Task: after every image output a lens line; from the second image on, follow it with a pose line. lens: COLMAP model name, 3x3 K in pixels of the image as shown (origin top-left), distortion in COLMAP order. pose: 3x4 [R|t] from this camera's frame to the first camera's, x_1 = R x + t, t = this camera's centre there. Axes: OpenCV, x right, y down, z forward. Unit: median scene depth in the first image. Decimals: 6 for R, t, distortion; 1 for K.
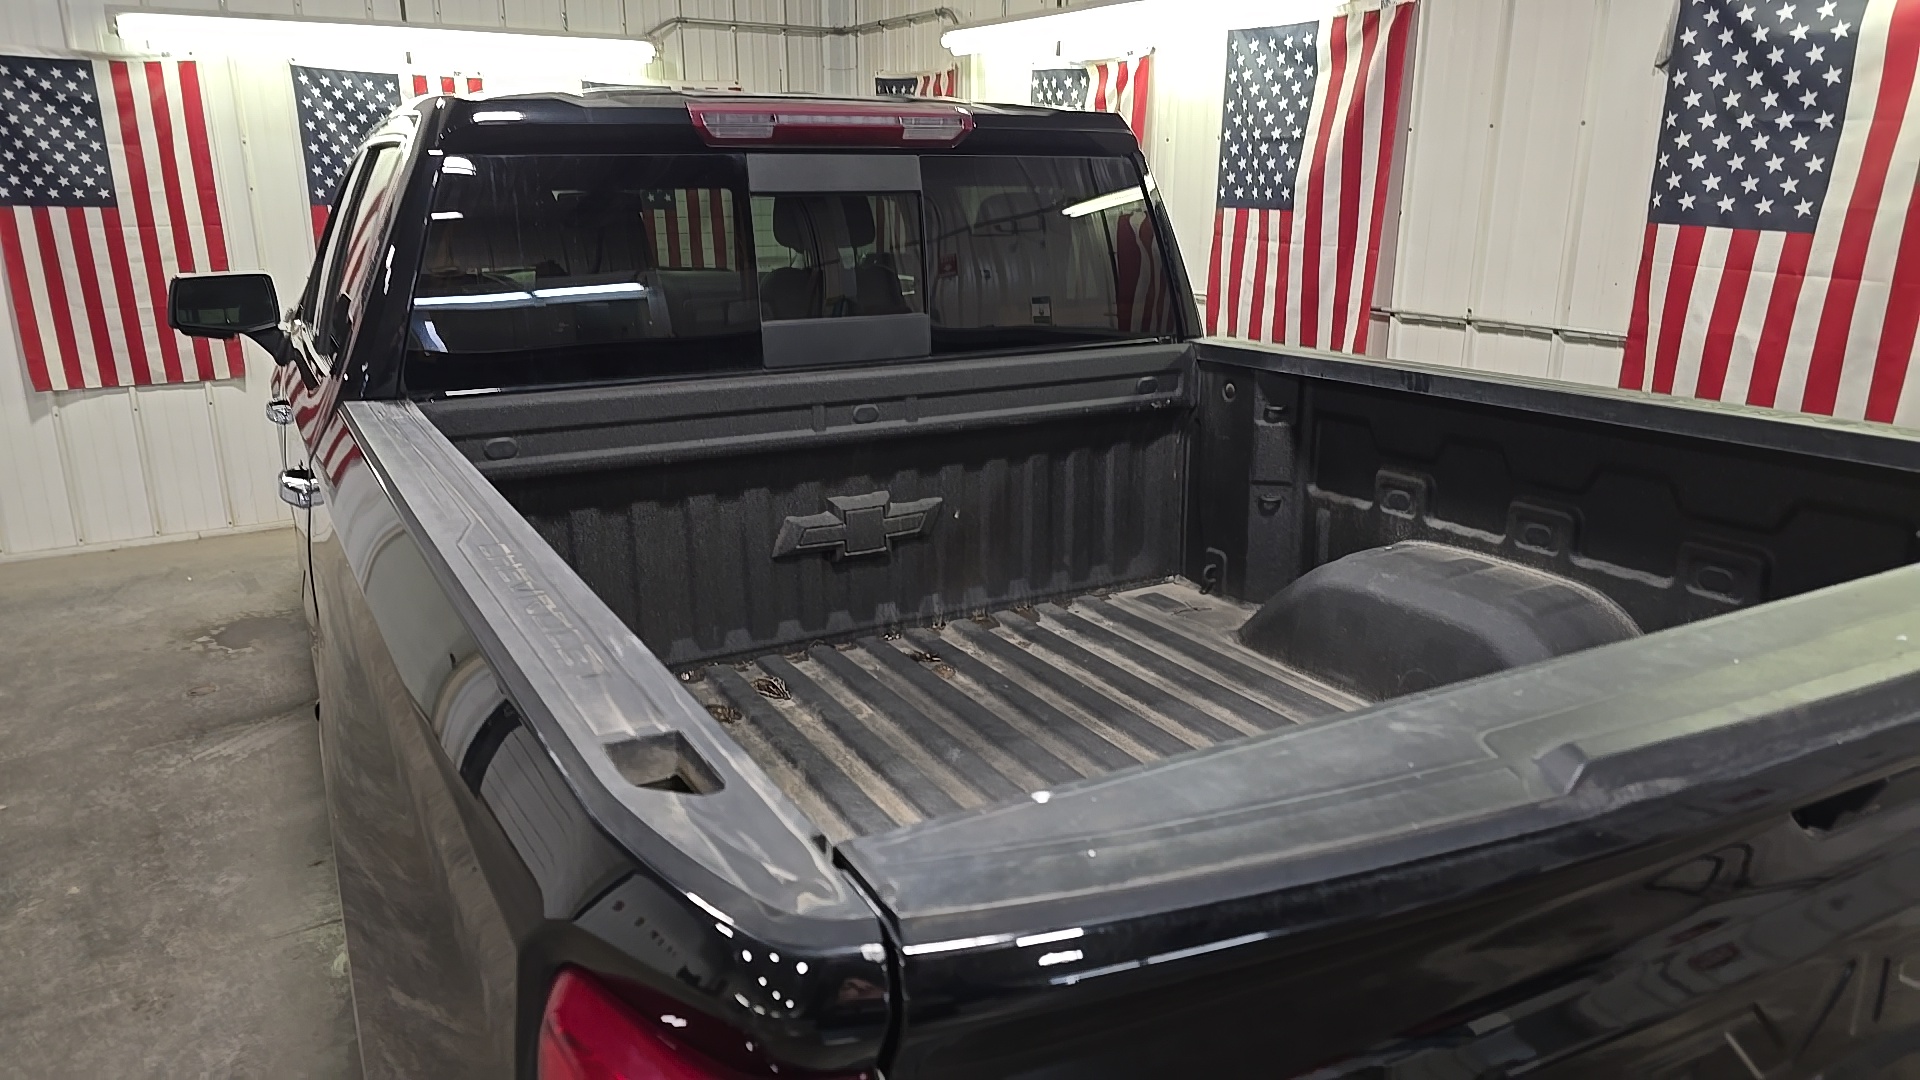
lens RADIAL K [[1311.5, 0, 952.0], [0, 1311.5, 533.4], [0, 0, 1]] dist [0.043394, -0.035293]
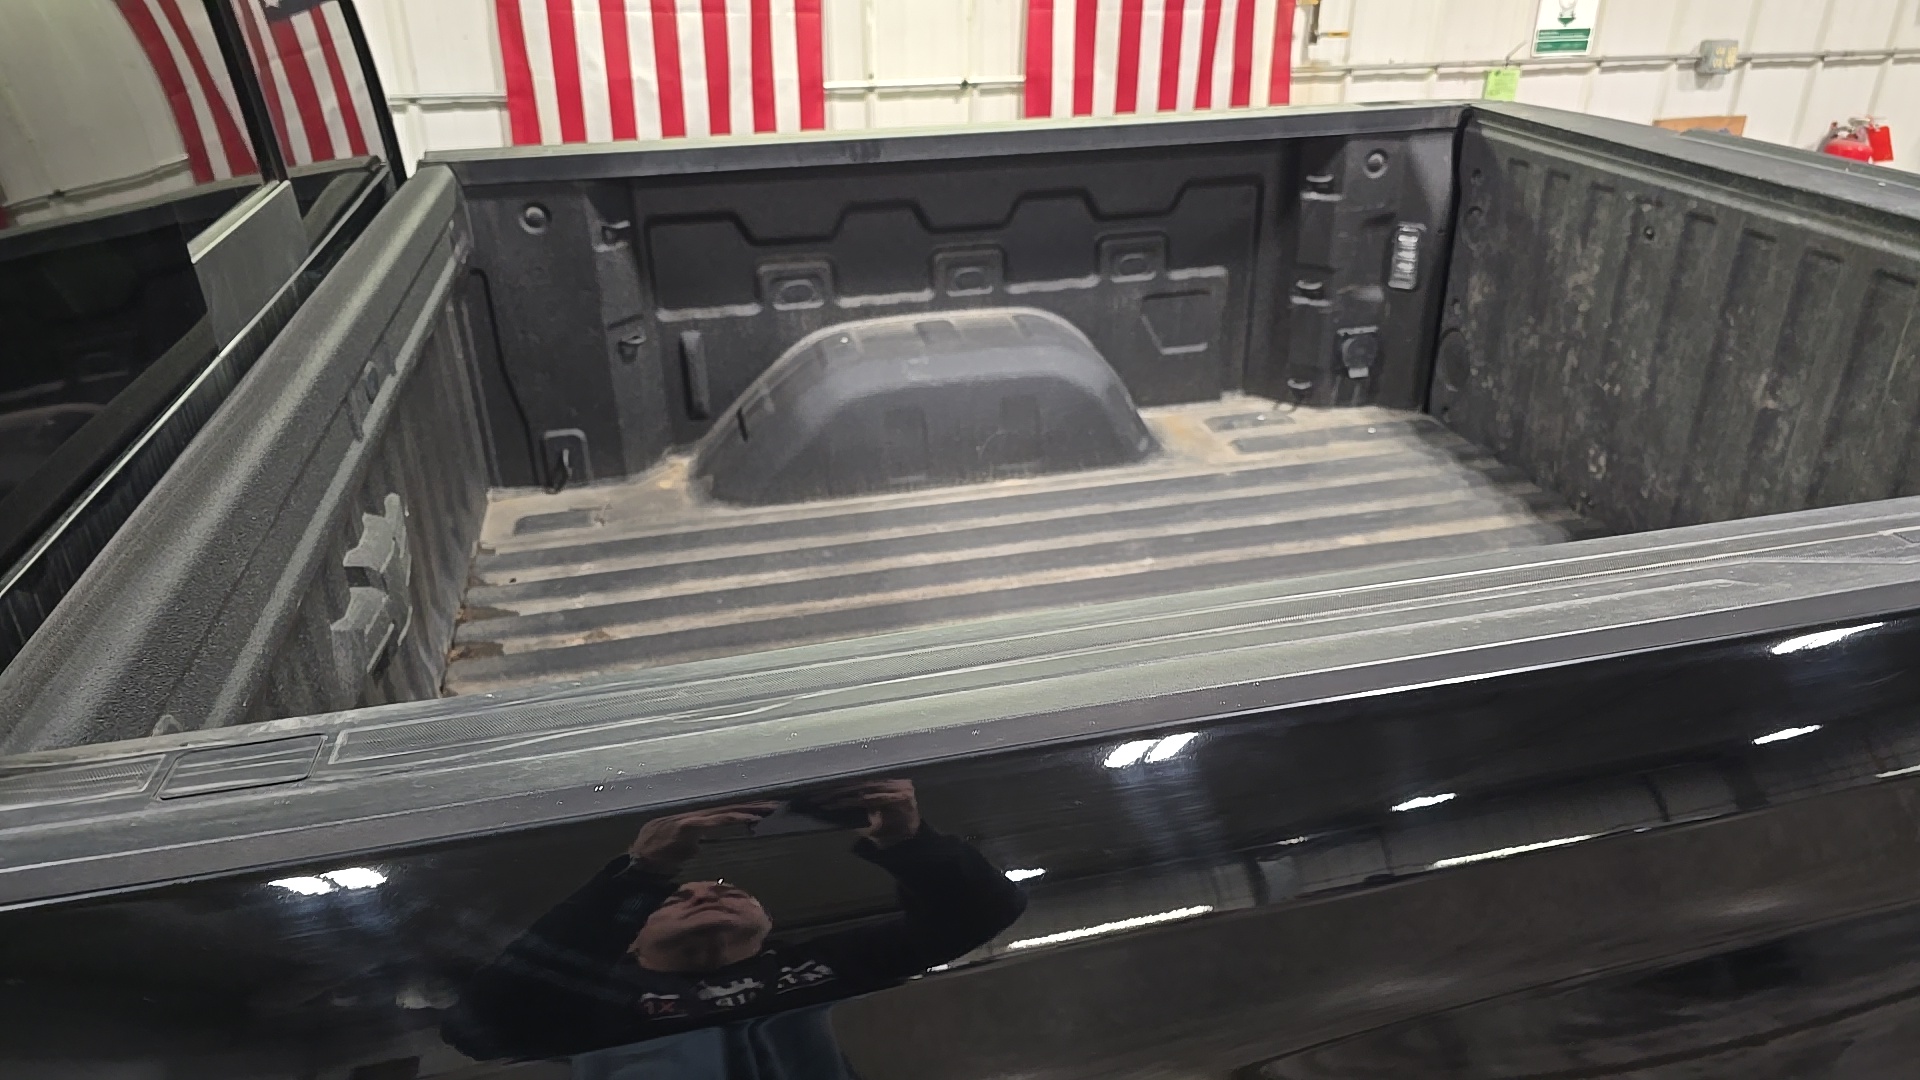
lens RADIAL K [[1311.5, 0, 966.1], [0, 1311.5, 545.9], [0, 0, 1]] dist [0.043394, -0.035293]
pose [[0.243863, -0.417425, 0.875378, -0.493673], [0.250695, 0.899083, 0.358890, -0.160652], [-0.936847, 0.131933, 0.323899, 0.603865]]
